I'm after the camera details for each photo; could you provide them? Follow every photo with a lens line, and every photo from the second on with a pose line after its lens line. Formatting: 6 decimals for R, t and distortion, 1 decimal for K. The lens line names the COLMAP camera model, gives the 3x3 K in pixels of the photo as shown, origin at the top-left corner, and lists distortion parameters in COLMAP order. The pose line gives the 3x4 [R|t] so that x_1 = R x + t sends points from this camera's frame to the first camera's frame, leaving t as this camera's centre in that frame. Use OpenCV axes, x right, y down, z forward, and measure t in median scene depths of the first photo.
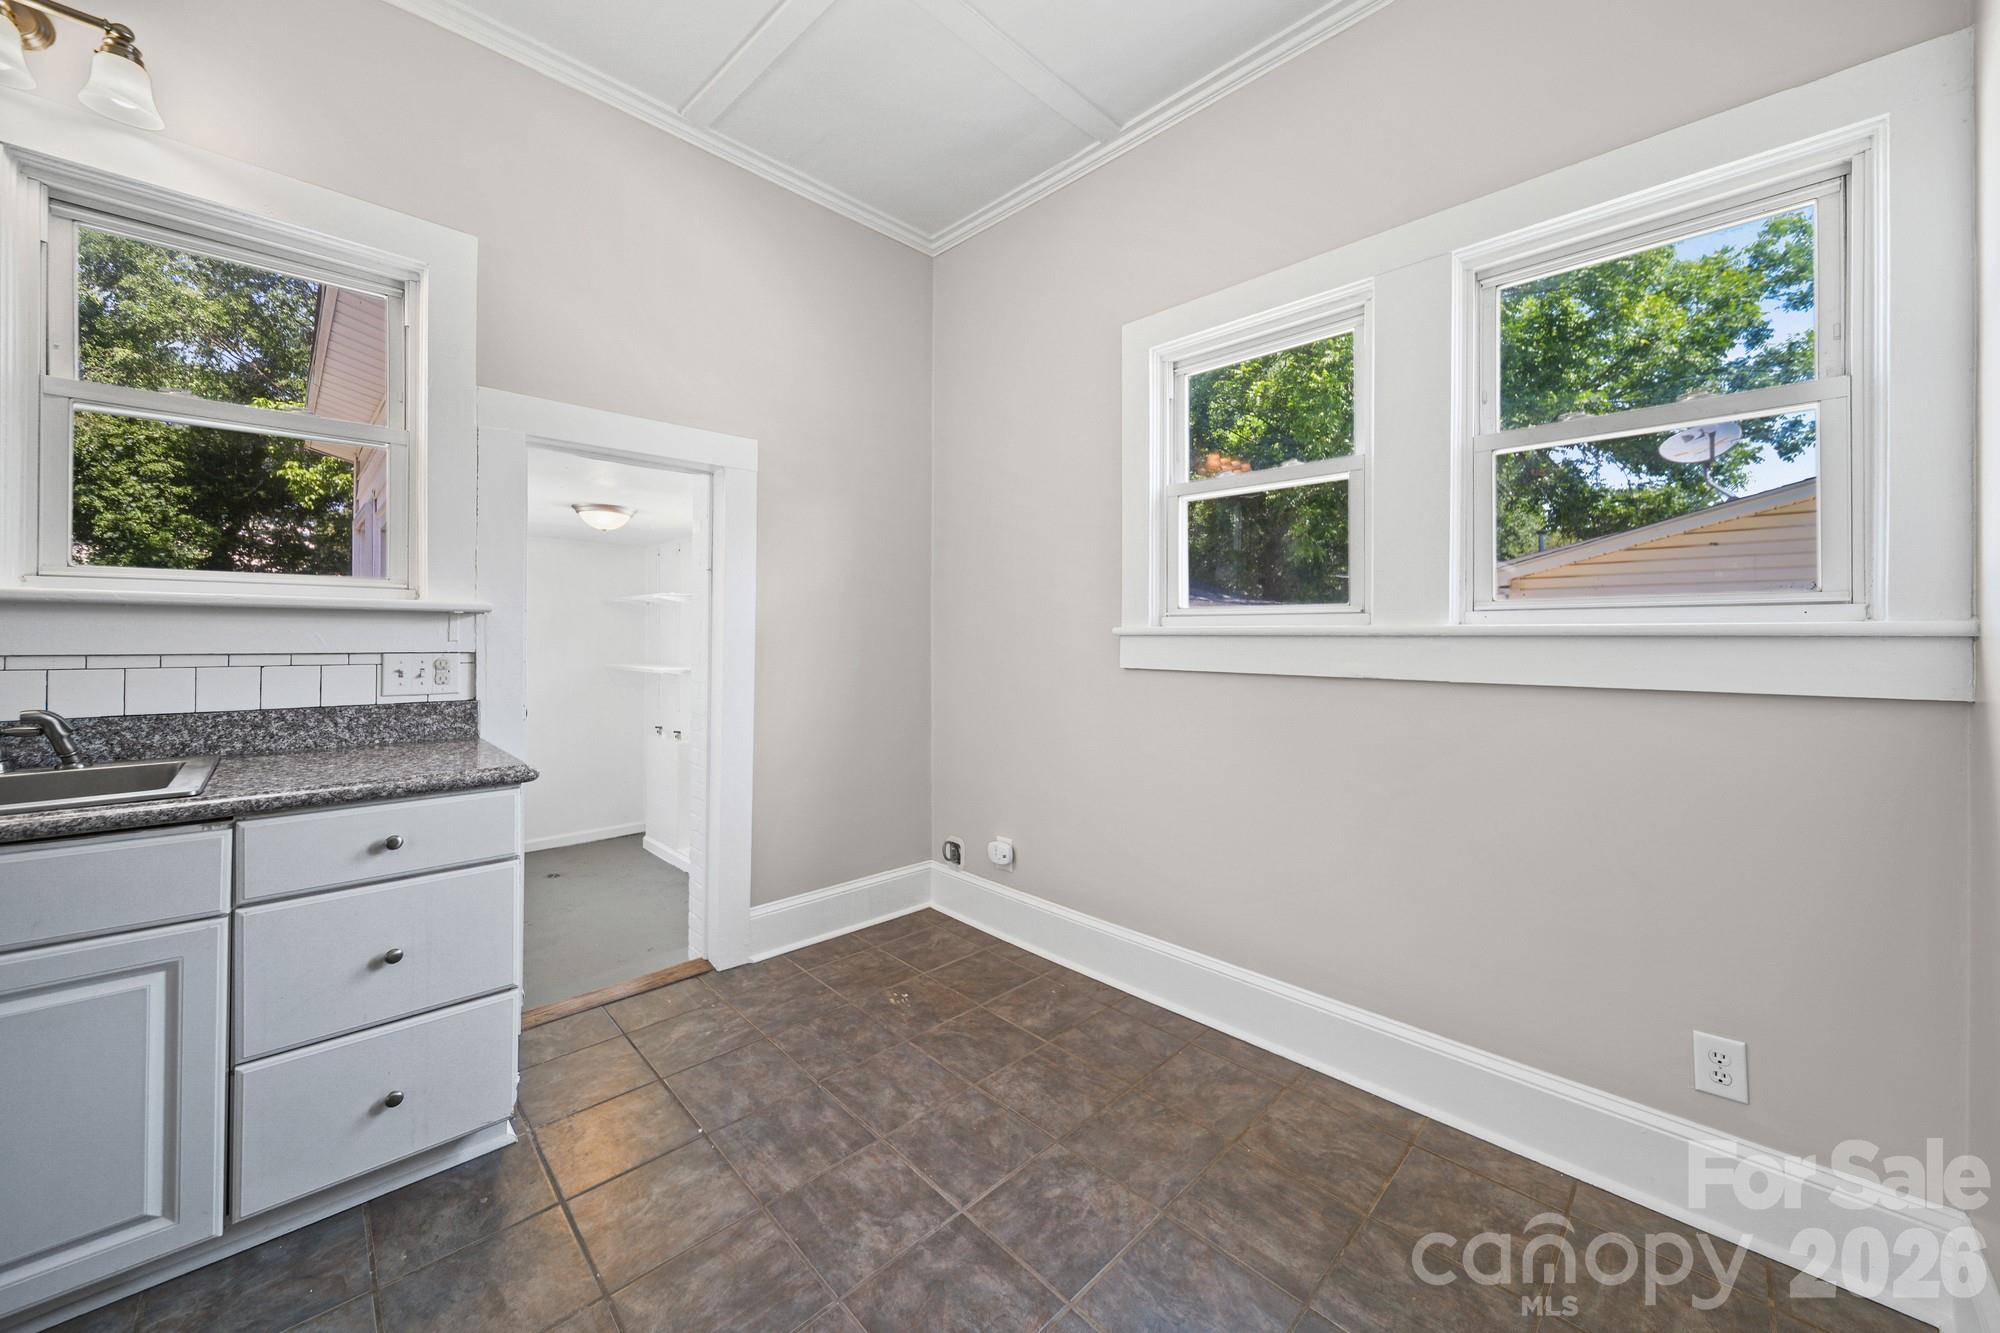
lens RADIAL K [[720.1, 0, 1010.5], [0, 720.1, 633.6], [0, 0, 1]] dist [-0.000196, -0.000538]
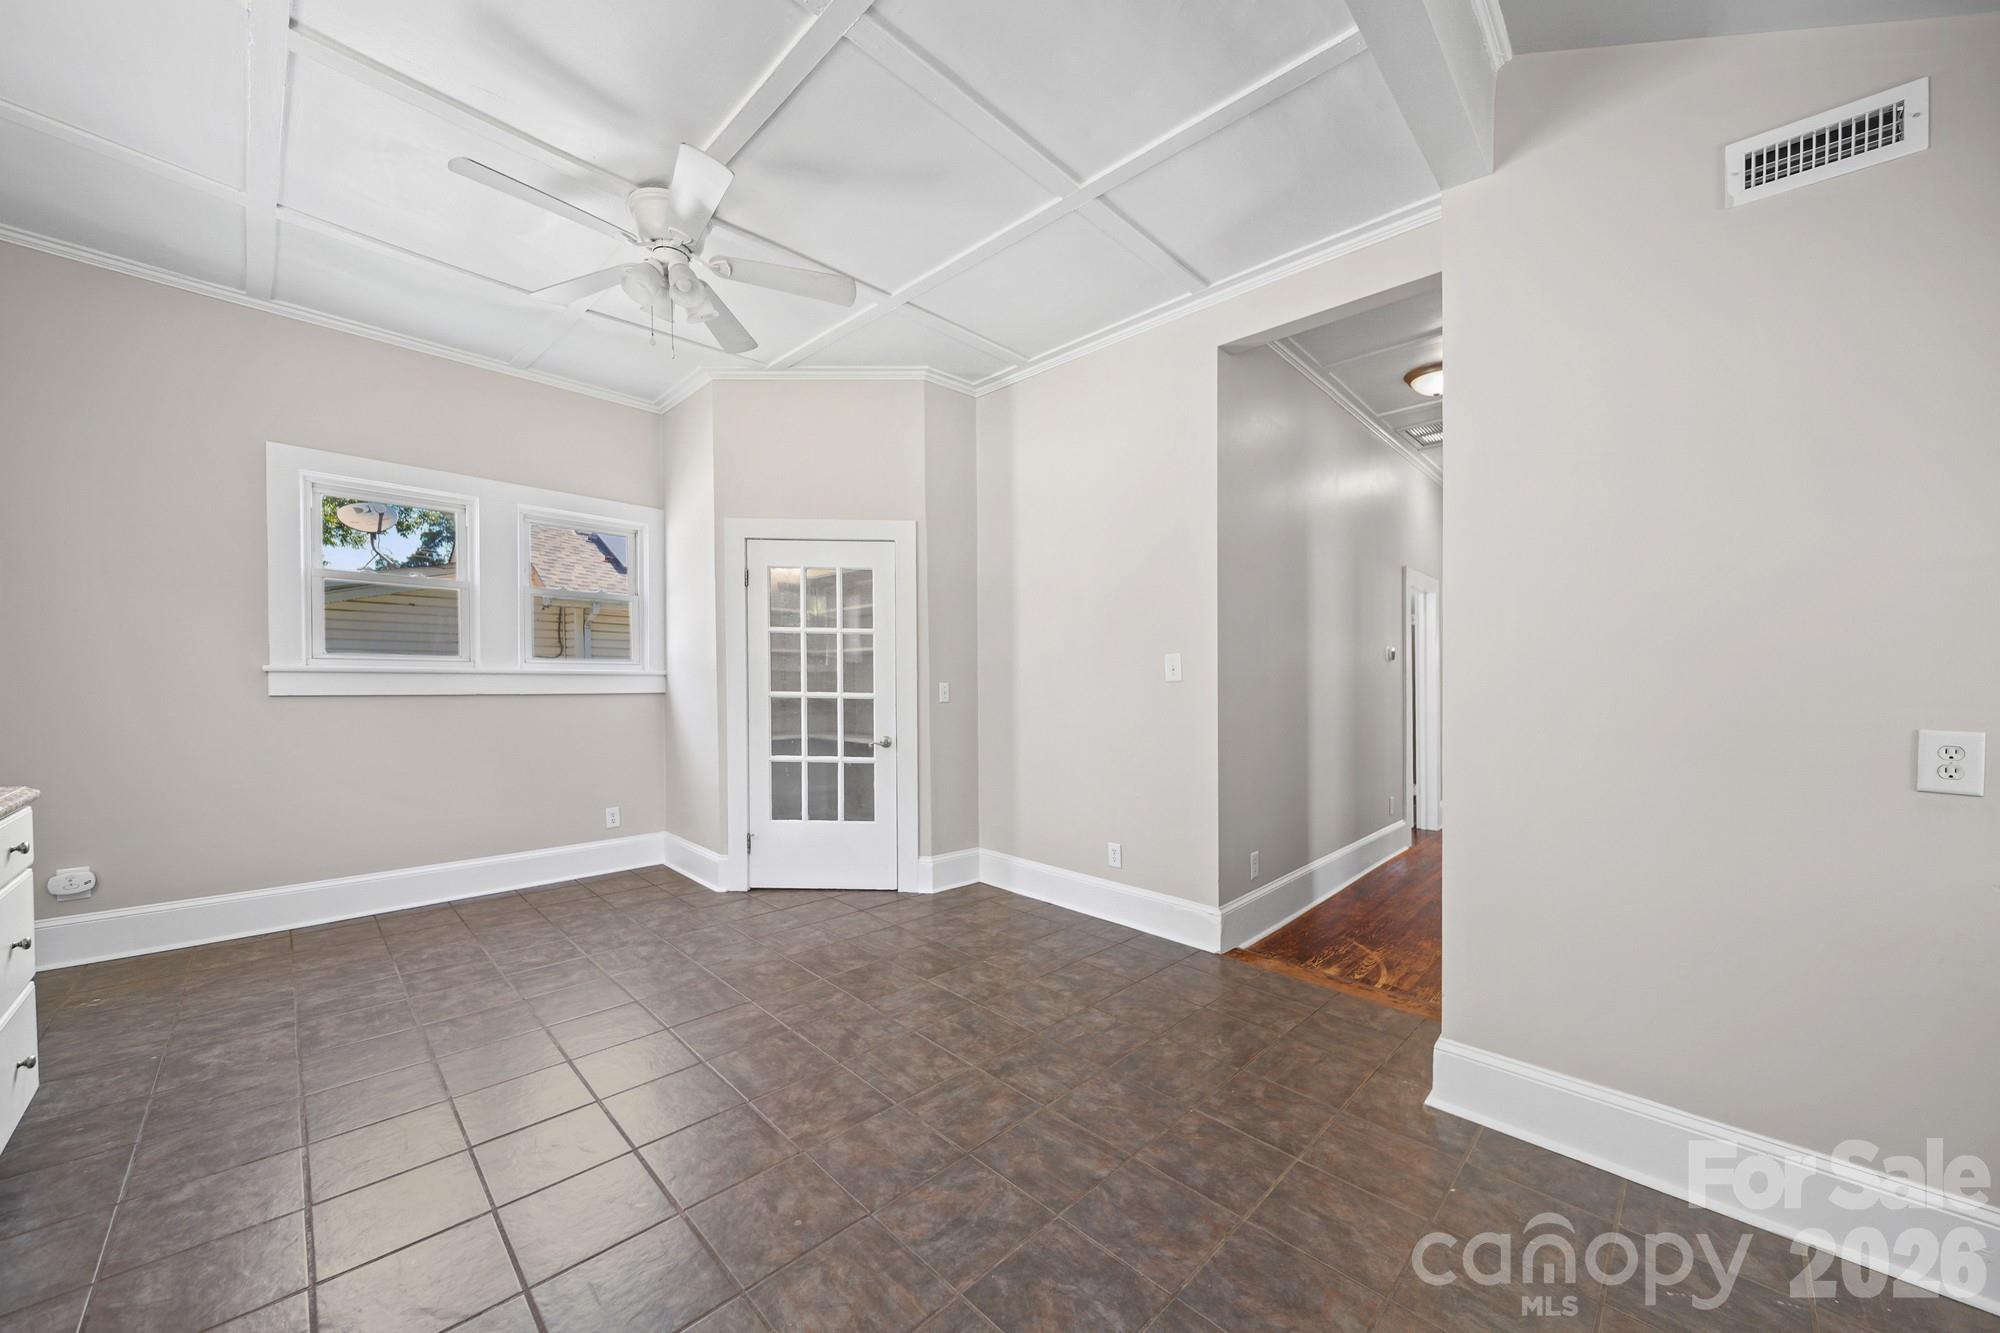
lens RADIAL K [[720.1, 0, 999.5], [0, 720.1, 700.0], [0, 0, 1]] dist [-0.000196, -0.000538]
pose [[-0.010379, -0.033023, 0.999401, -1.495532], [-0.013354, 0.999370, 0.032883, -0.008075], [-0.999857, -0.013005, -0.010813, -0.426205]]
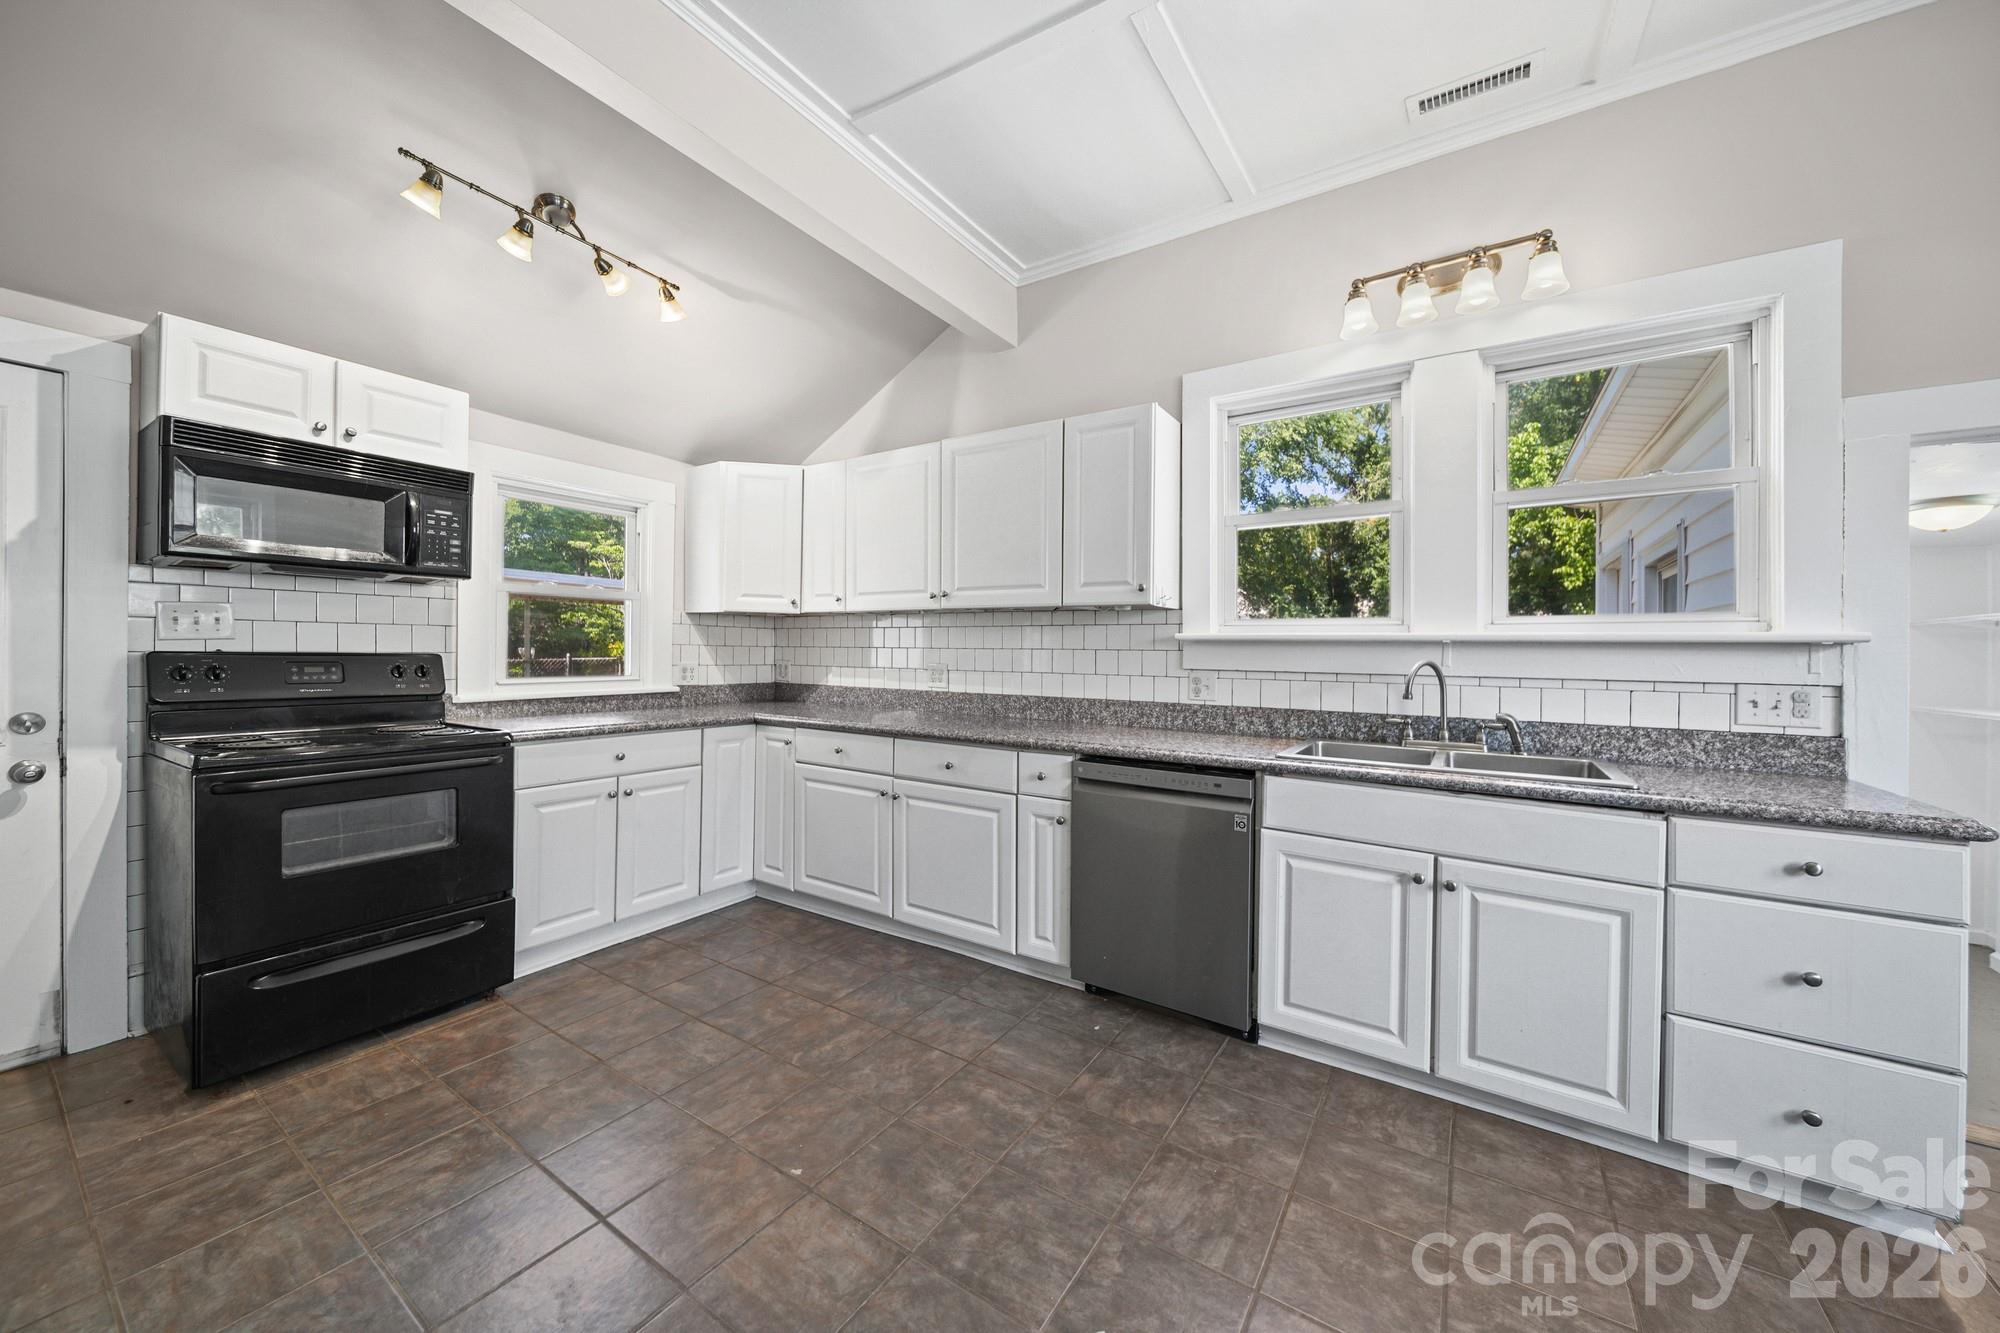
lens RADIAL K [[715.7, 0, 1010.6], [0, 715.7, 655.2], [0, 0, 1]] dist [0.001660, -0.001312]
pose [[0.210994, -0.002325, -0.977485, -0.072561], [-0.009313, 0.999947, -0.004389, 0.000029], [0.977443, 0.010029, 0.210961, -0.249108]]
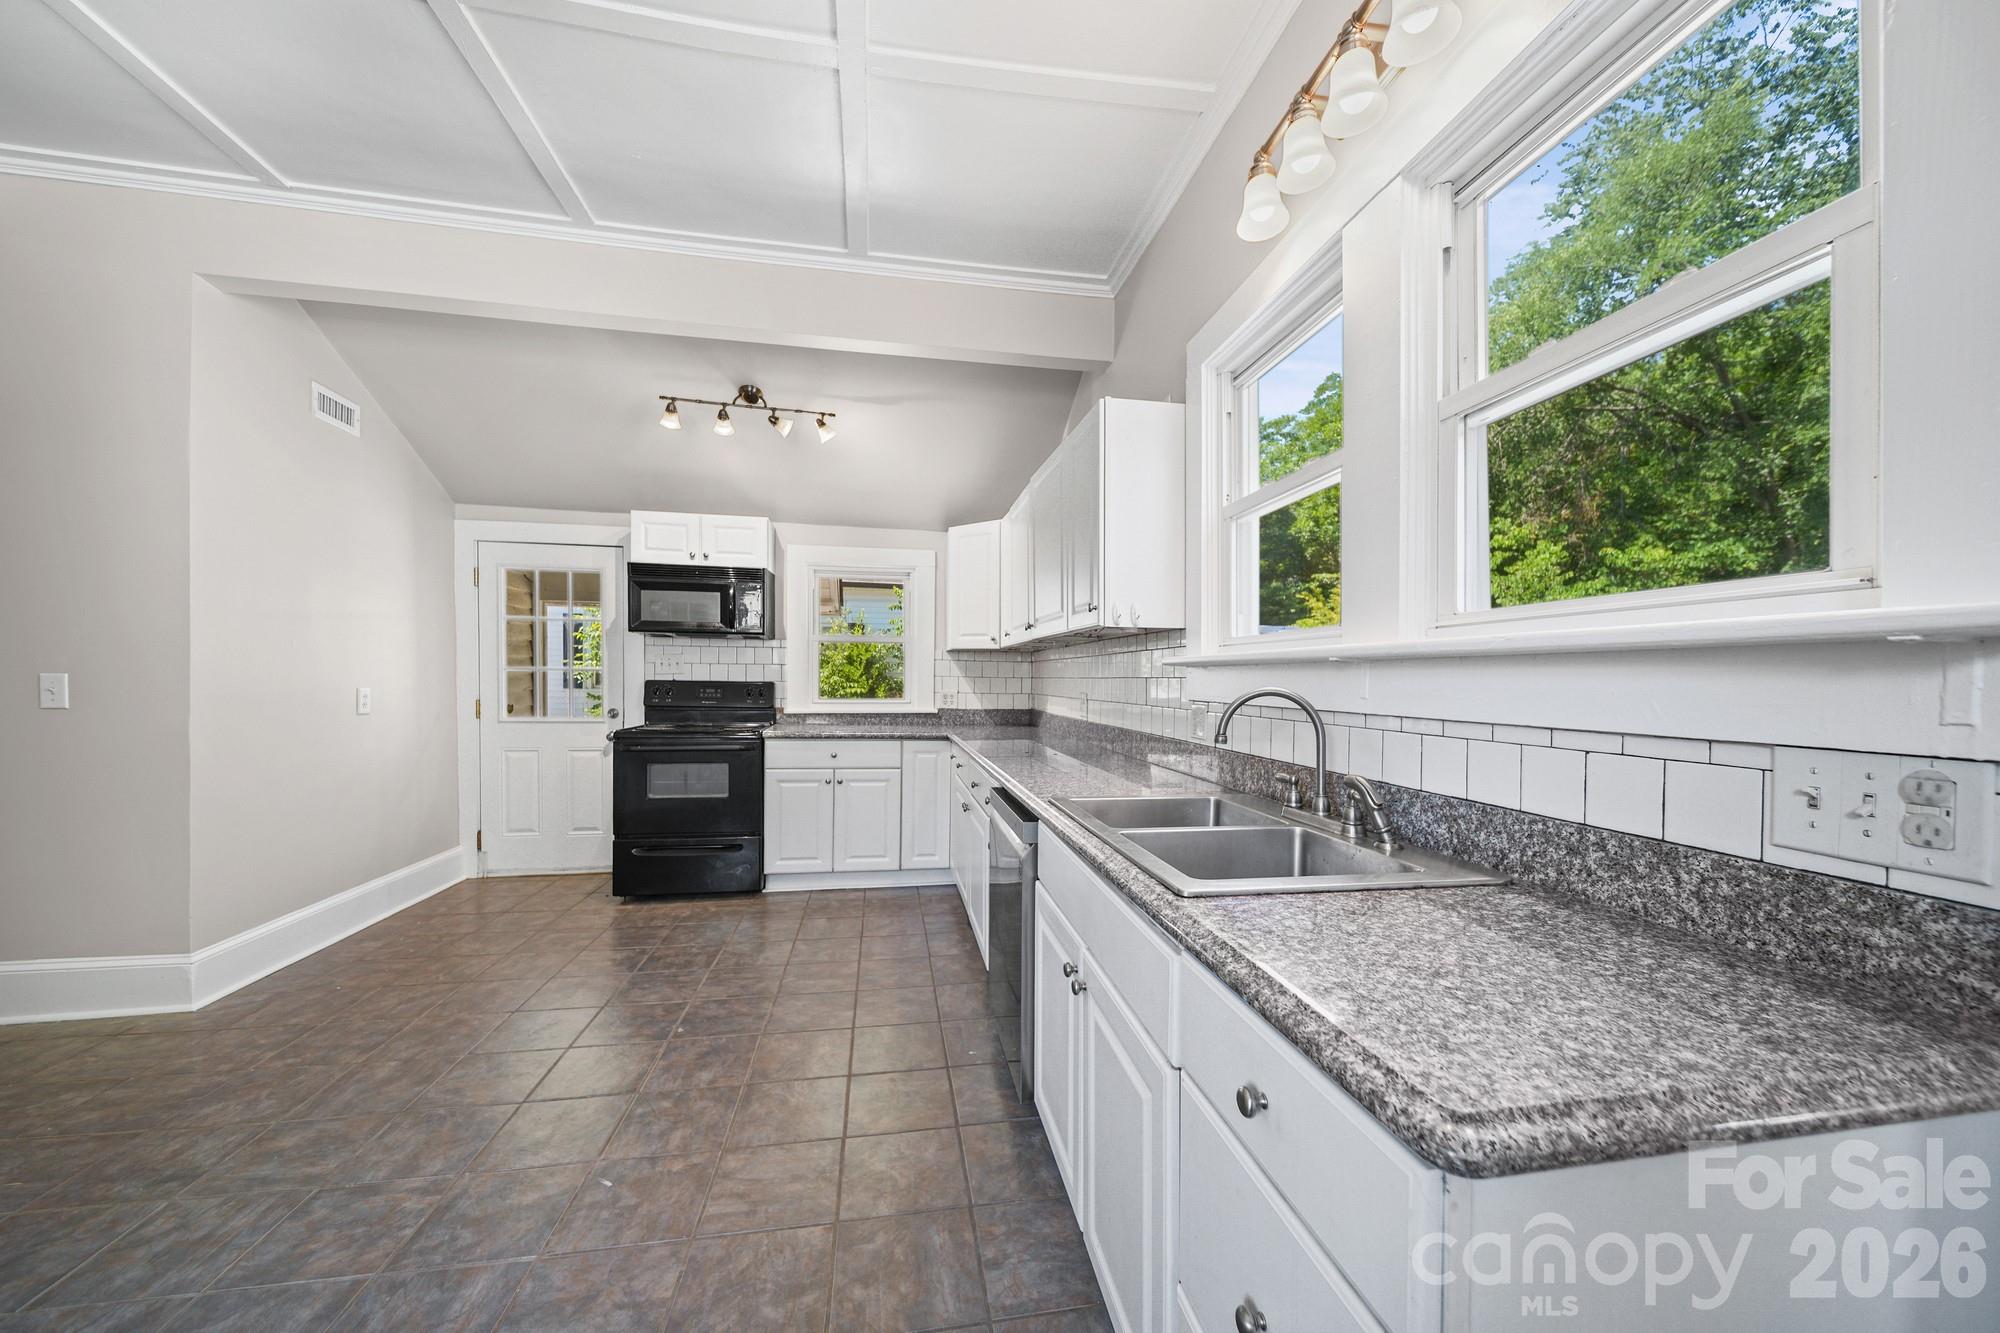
lens RADIAL K [[715.7, 0, 1009.4], [0, 715.7, 694.3], [0, 0, 1]] dist [0.001660, -0.001312]
pose [[-0.566142, 0.000258, -0.824308, -0.250465], [-0.017505, 0.999771, 0.012335, -0.001405], [0.824122, 0.021413, -0.566008, 0.838378]]
